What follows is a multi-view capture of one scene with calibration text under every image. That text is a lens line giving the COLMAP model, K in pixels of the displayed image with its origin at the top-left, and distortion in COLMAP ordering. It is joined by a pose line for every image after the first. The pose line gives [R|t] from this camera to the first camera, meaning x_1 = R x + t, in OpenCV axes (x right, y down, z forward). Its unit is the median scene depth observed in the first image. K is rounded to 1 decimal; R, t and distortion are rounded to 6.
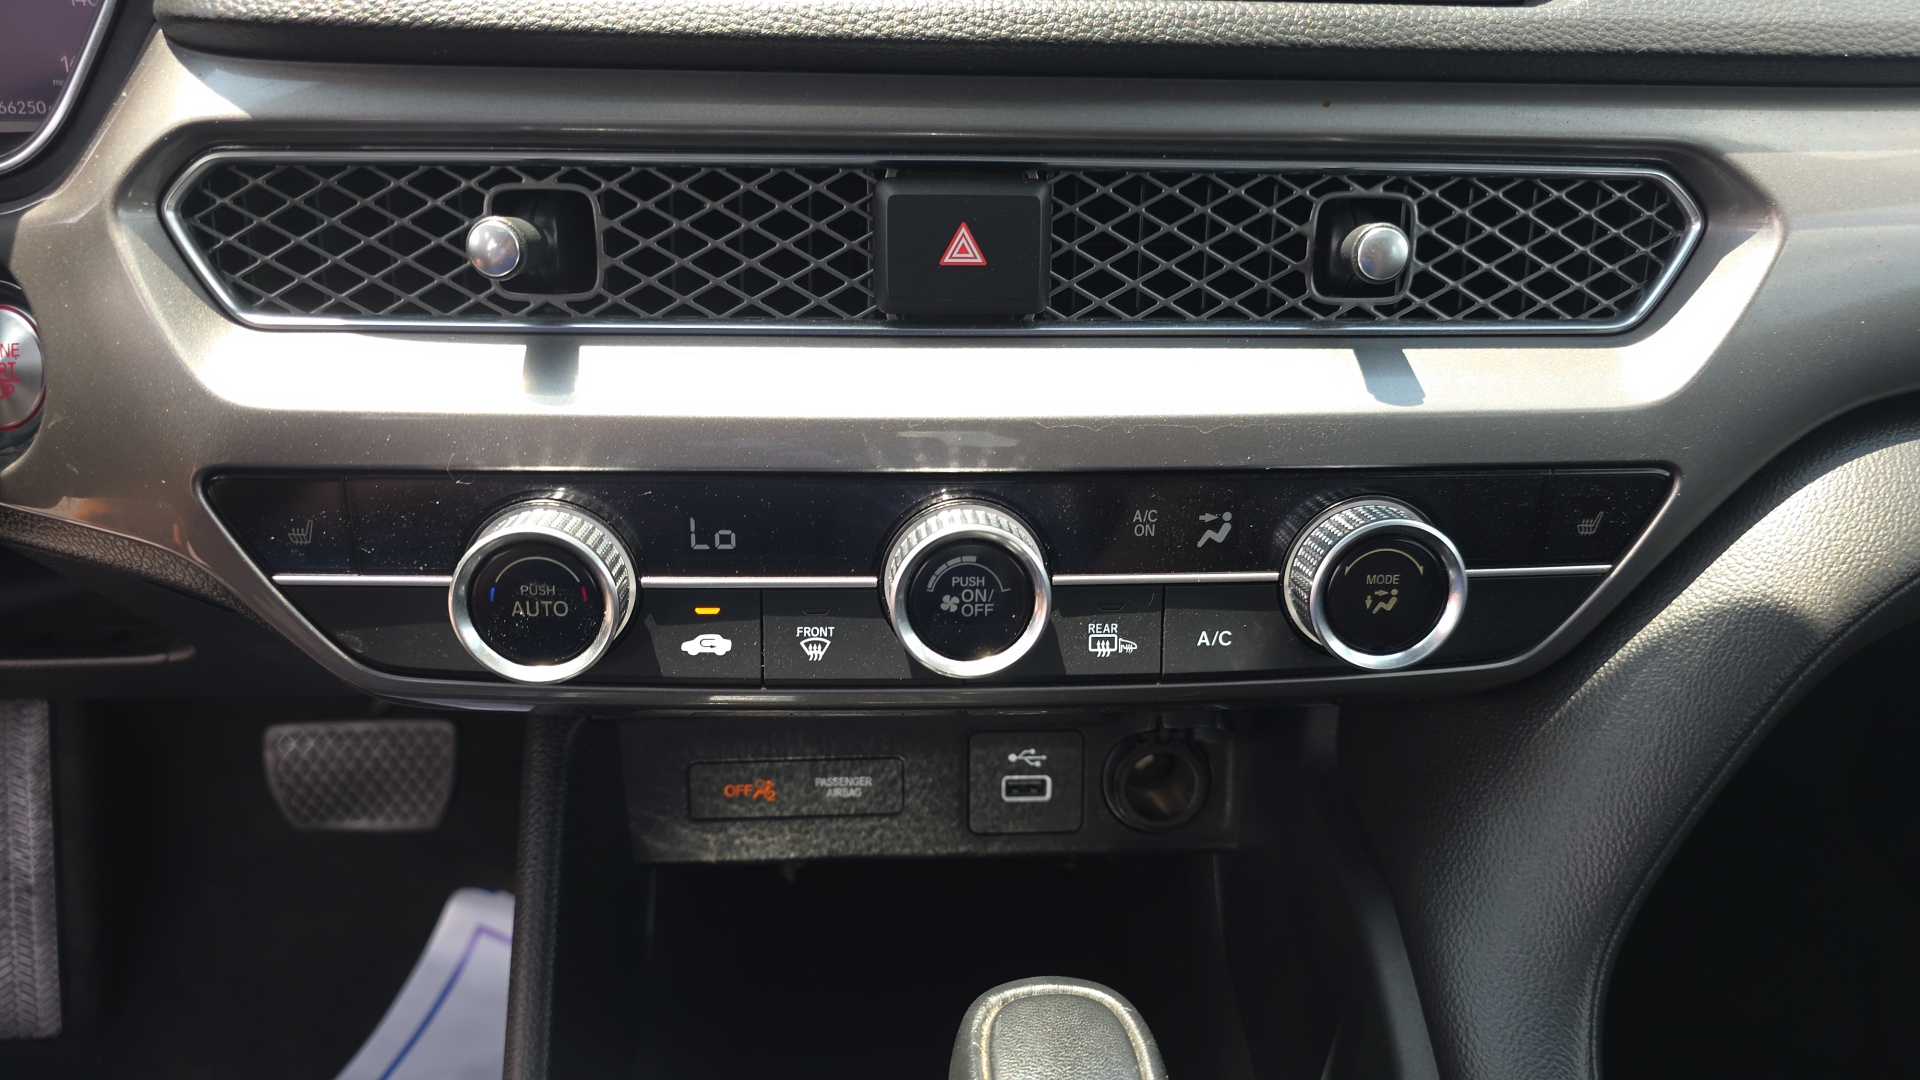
lens RADIAL K [[1319.8, 0, 940.1], [0, 1319.8, 562.8], [0, 0, 1]] dist [0.047072, -0.063496]
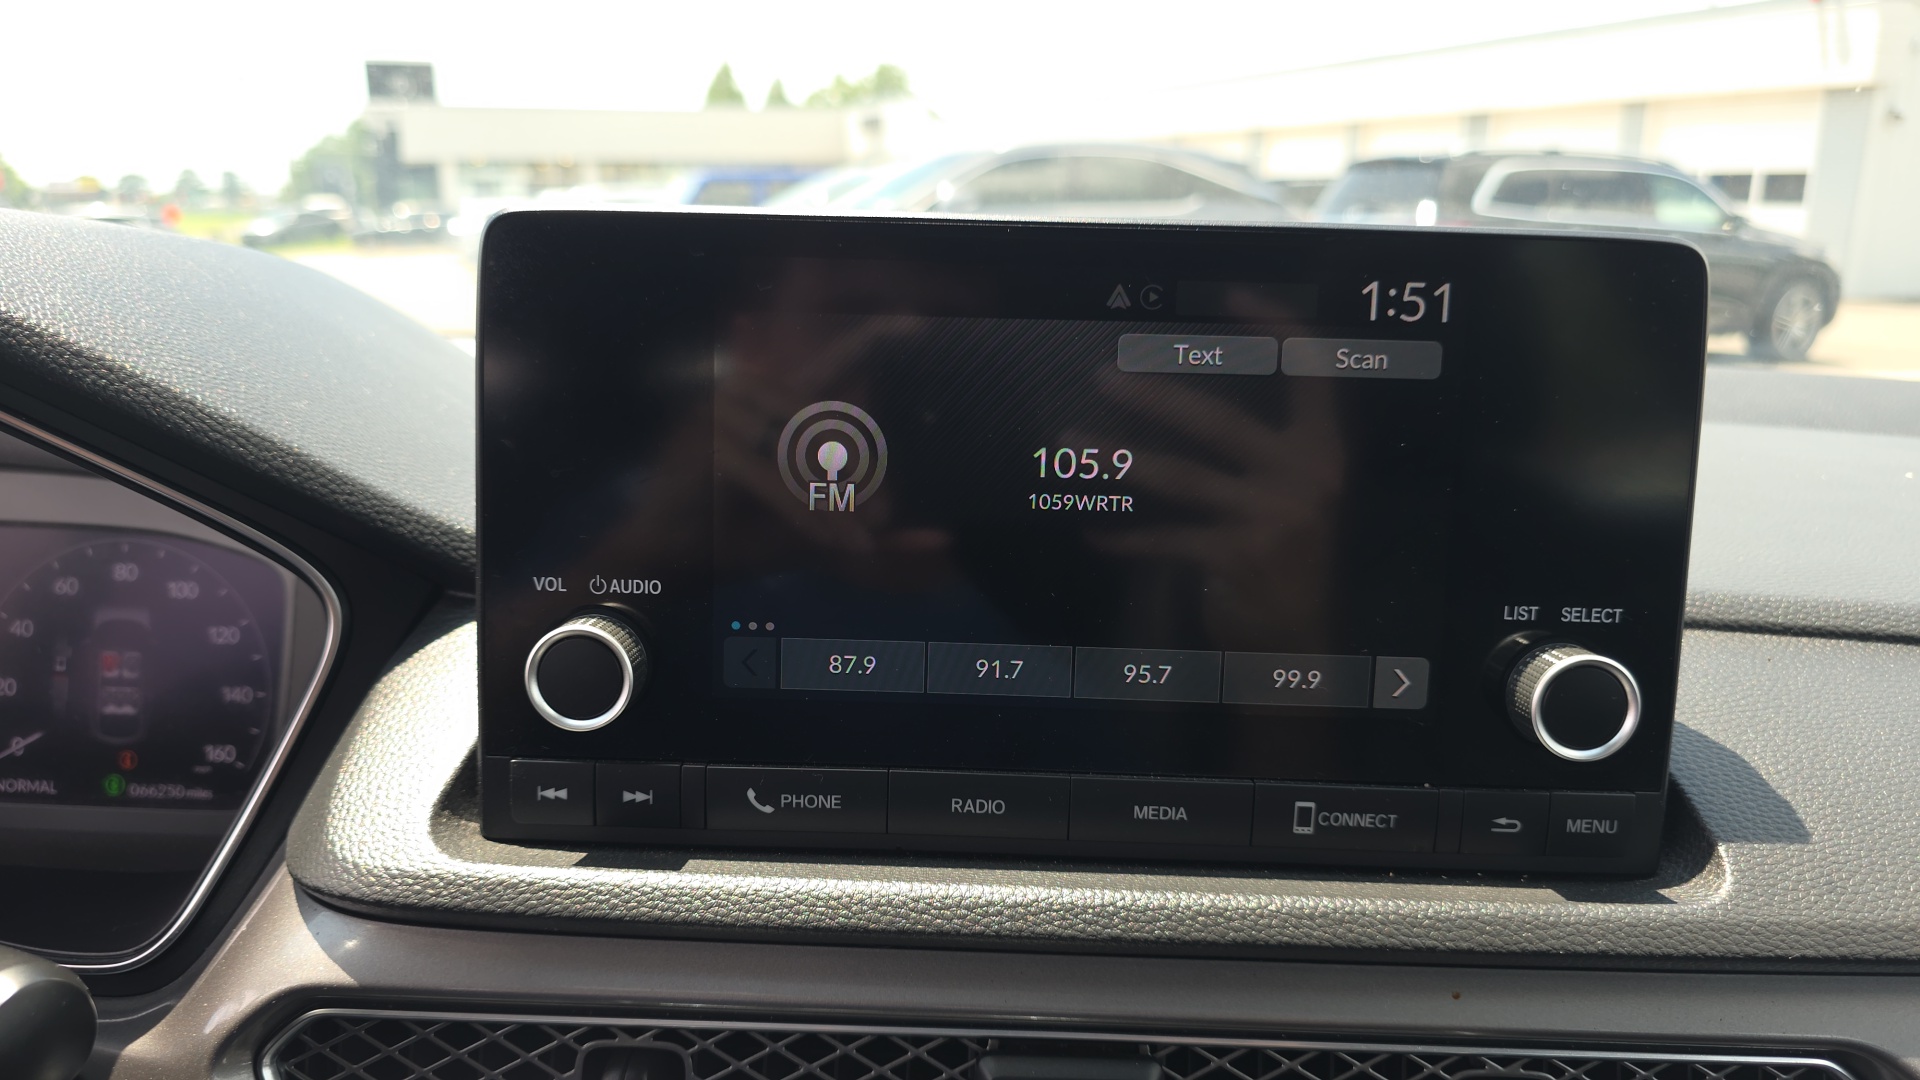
lens RADIAL K [[1319.8, 0, 940.1], [0, 1319.8, 562.8], [0, 0, 1]] dist [0.047072, -0.063496]
pose [[0.997381, 0.020422, -0.069380, -0.017240], [-0.039484, 0.957482, -0.285779, -0.347558], [0.060594, 0.287770, 0.955781, -0.018390]]
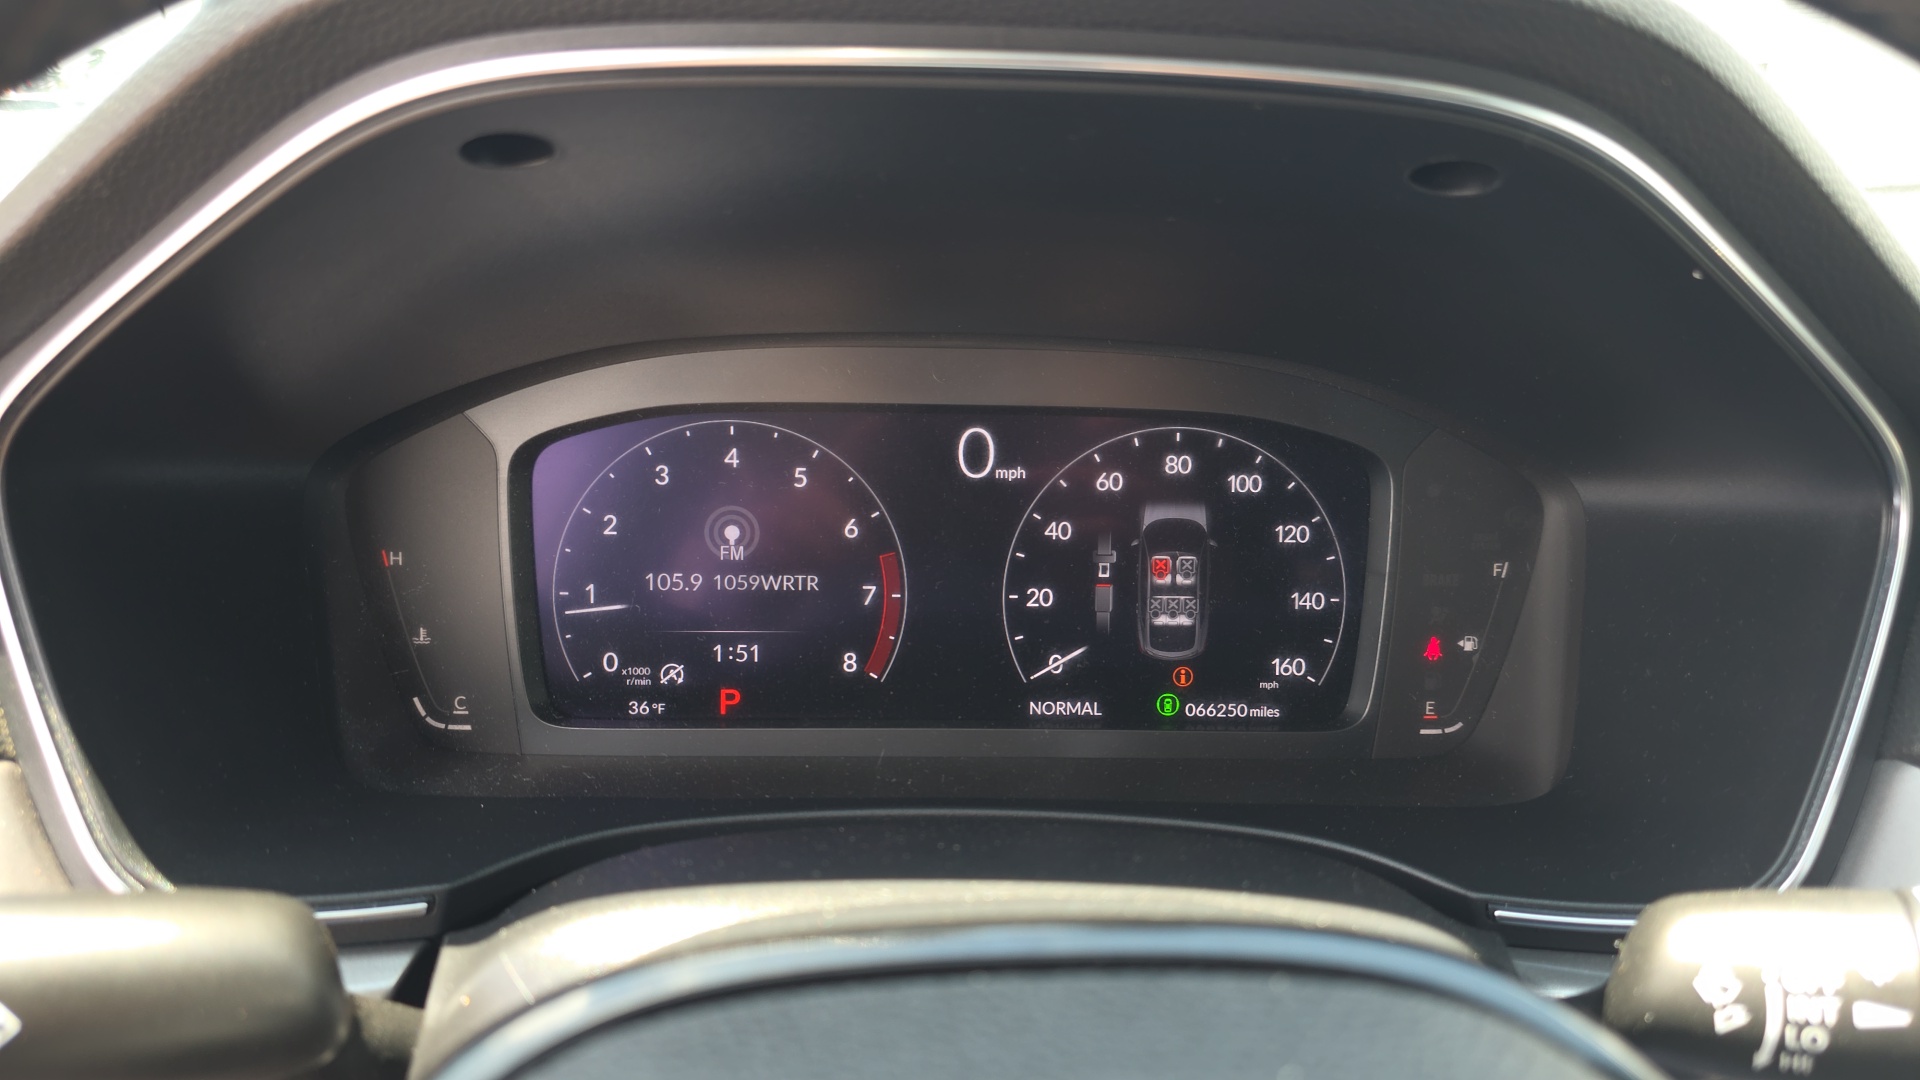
lens RADIAL K [[1316.7, 0, 992.1], [0, 1316.7, 544.1], [0, 0, 1]] dist [0.067189, -0.061394]
pose [[0.999877, 0.007913, -0.013531, -1.224719], [-0.010833, 0.972723, -0.231717, -0.347922], [0.011328, 0.231836, 0.972689, 0.106911]]
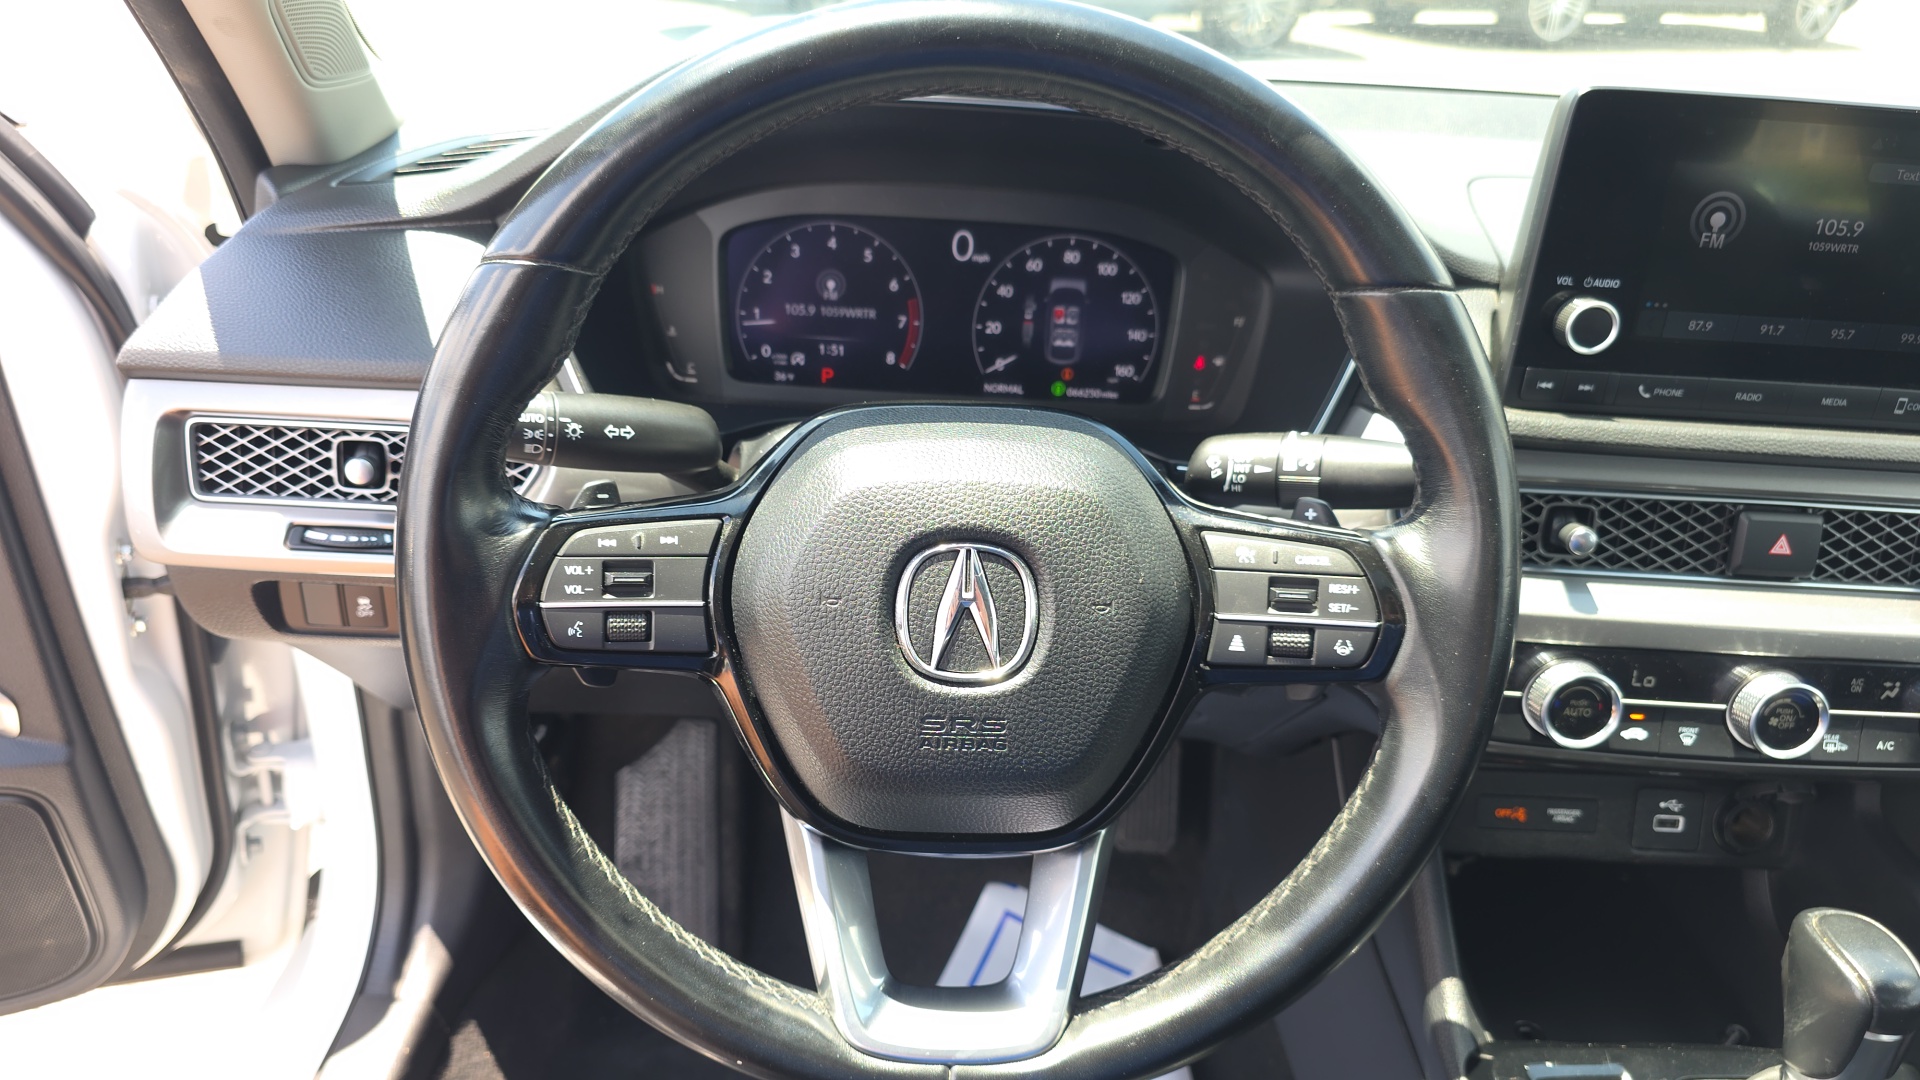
lens RADIAL K [[1319.8, 0, 940.1], [0, 1319.8, 562.8], [0, 0, 1]] dist [0.047072, -0.063496]
pose [[0.997814, 0.058423, -0.030874, -1.190972], [-0.059757, 0.997234, -0.044204, -0.044089], [0.028206, 0.045952, 0.998545, -1.061948]]
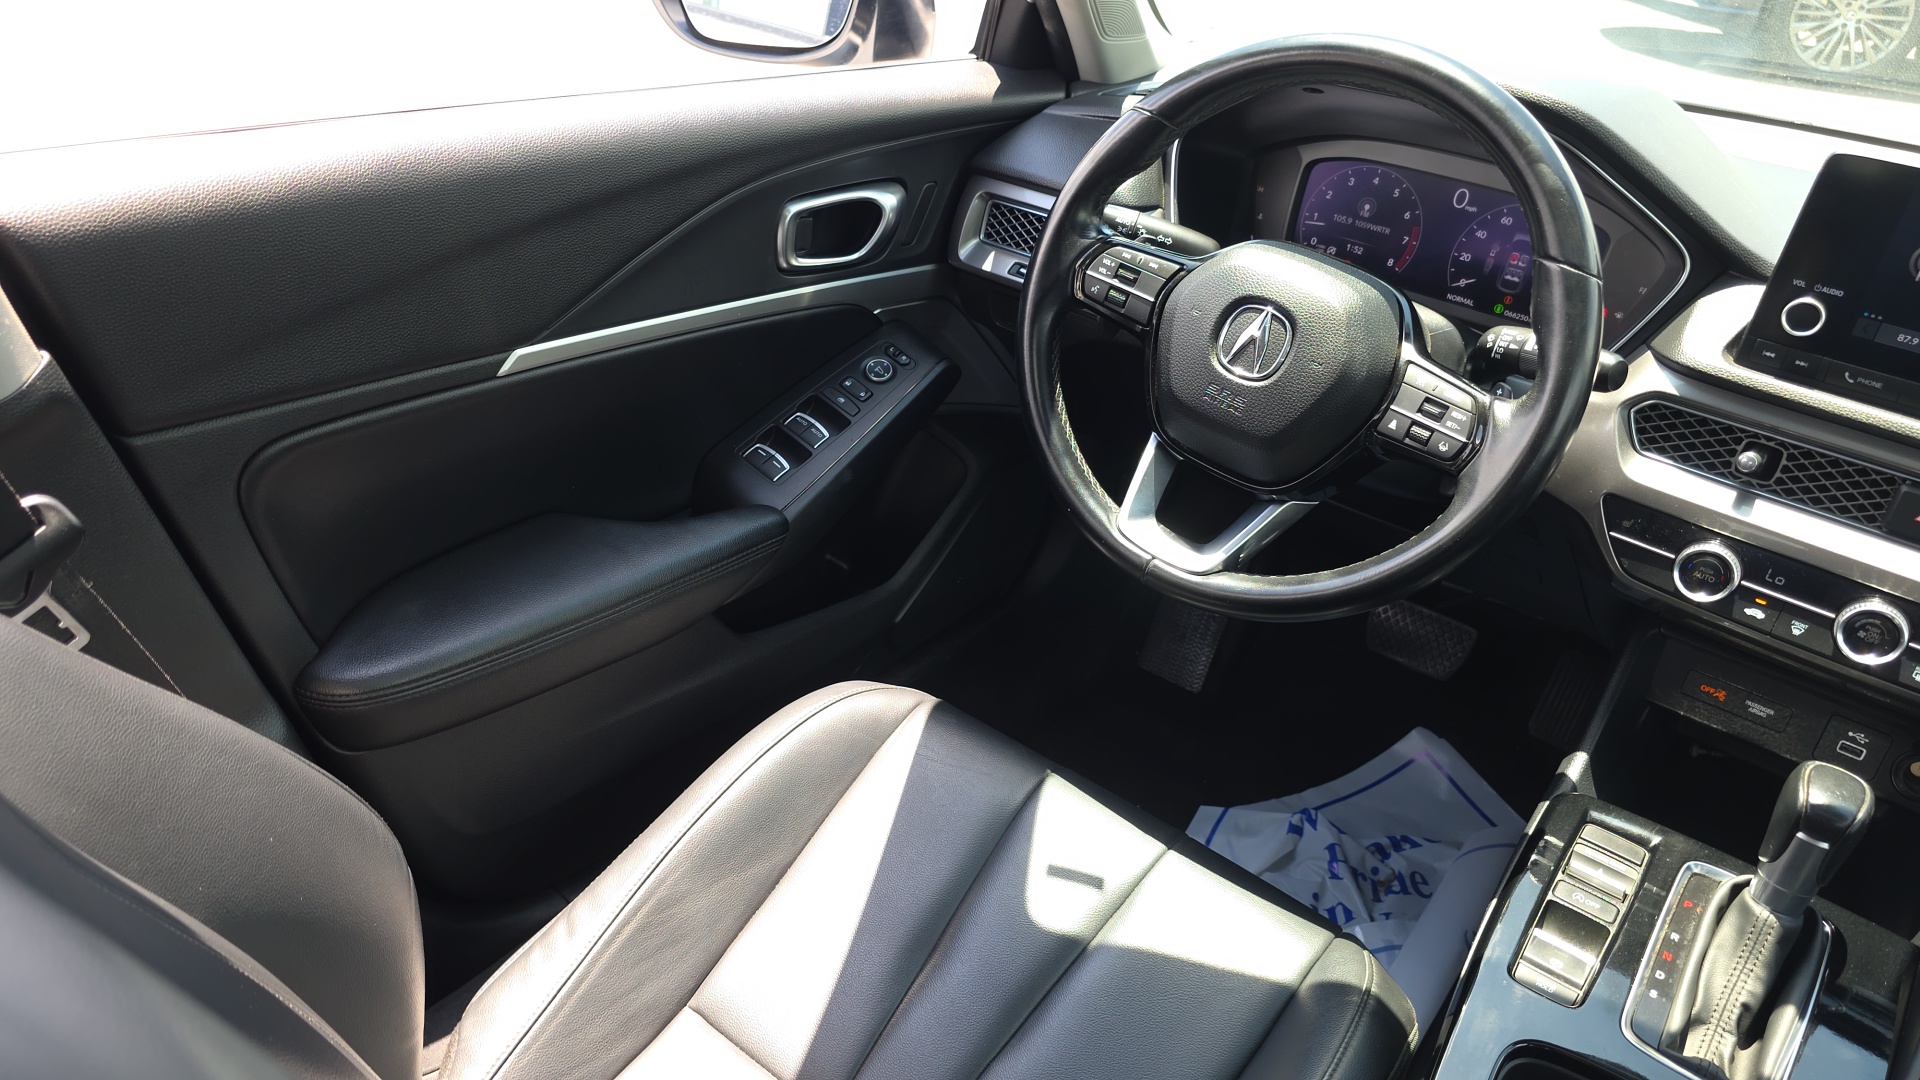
lens RADIAL K [[1293.6, 0, 944.5], [0, 1293.6, 532.4], [0, 0, 1]] dist [0.052503, -0.053257]
pose [[0.748502, 0.377454, -0.545227, -0.014212], [-0.393395, 0.914640, 0.093131, 0.325621], [0.533839, 0.144781, 0.833099, -2.259633]]
